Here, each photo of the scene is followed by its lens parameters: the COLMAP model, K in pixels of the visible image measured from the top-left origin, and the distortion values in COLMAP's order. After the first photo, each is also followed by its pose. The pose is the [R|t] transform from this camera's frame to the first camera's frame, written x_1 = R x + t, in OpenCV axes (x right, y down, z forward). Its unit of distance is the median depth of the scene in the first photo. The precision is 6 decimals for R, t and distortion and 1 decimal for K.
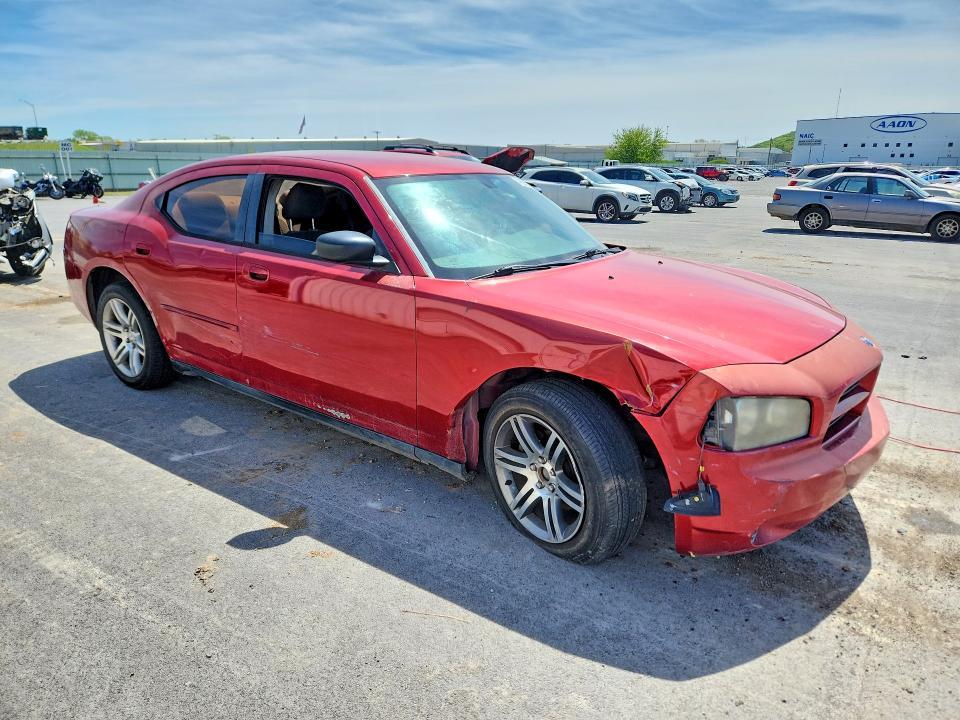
lens RADIAL K [[718.2, 0, 478.6], [0, 718.2, 360.1], [0, 0, 1]] dist [0.031808, -0.018342]
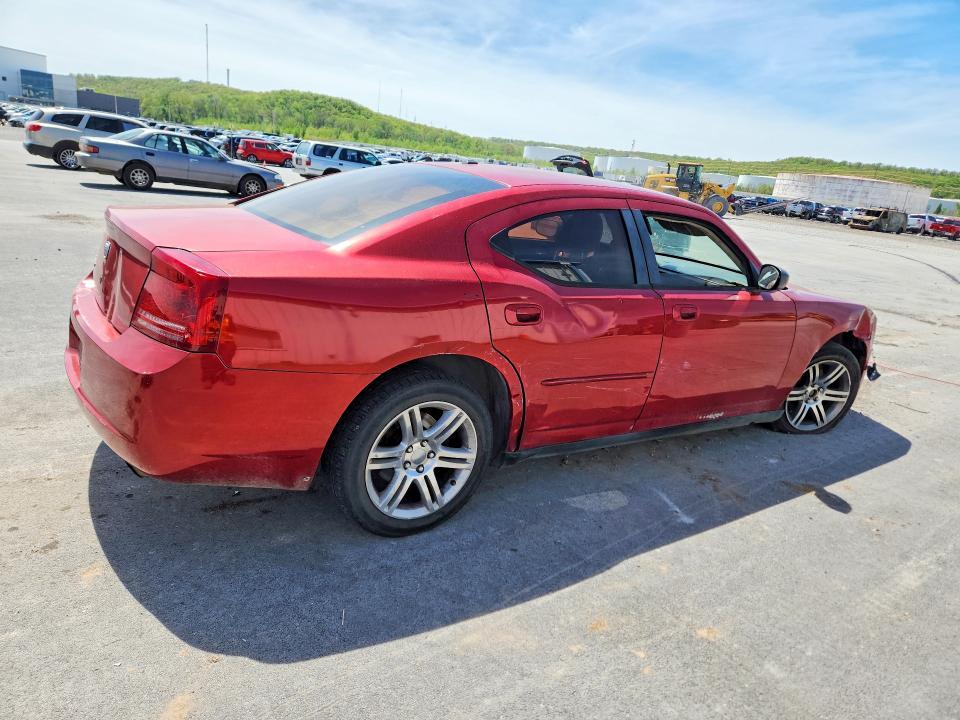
lens RADIAL K [[718.2, 0, 477.0], [0, 718.2, 362.7], [0, 0, 1]] dist [0.031808, -0.018342]
pose [[0.248564, -0.238297, 0.938845, -0.421247], [0.134775, 0.968345, 0.210102, -0.095154], [-0.959193, 0.074309, 0.272813, 0.314916]]
